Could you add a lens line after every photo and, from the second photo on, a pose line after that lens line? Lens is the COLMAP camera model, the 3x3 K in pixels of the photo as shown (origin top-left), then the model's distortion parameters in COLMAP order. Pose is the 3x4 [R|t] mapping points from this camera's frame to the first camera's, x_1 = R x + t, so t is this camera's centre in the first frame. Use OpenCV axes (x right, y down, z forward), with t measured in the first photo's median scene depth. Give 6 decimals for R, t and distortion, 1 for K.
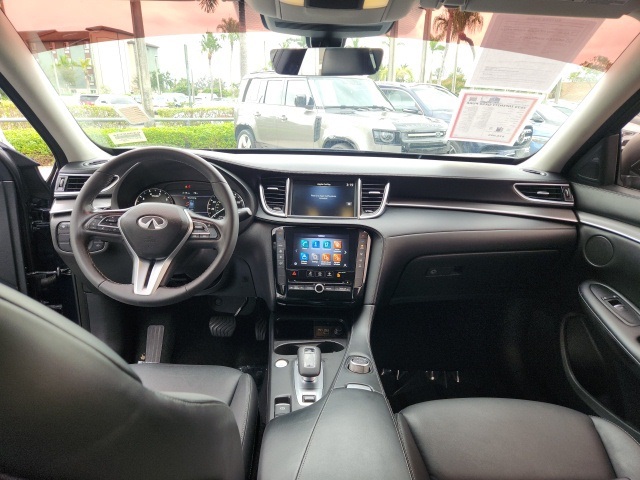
lens RADIAL K [[428.3, 0, 323.5], [0, 428.3, 242.1], [0, 0, 1]] dist [0.066193, -0.055500]
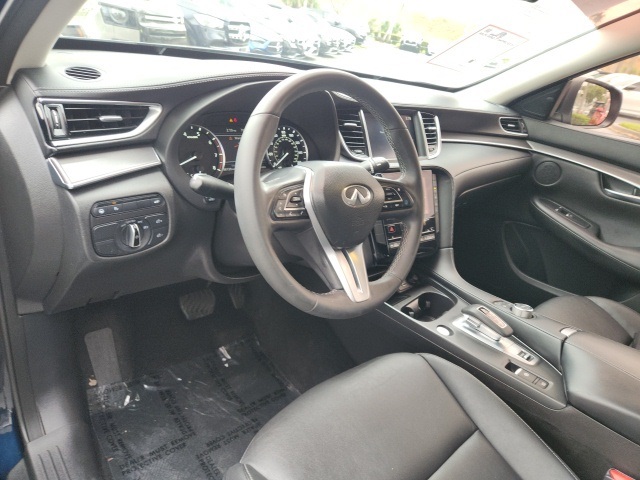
lens RADIAL K [[438.3, 0, 306.9], [0, 438.3, 247.6], [0, 0, 1]] dist [0.053614, -0.063273]
pose [[0.753284, -0.188291, 0.630166, -0.721562], [0.031221, 0.967300, 0.251705, -0.112678], [-0.656954, -0.169931, 0.734531, 0.434884]]
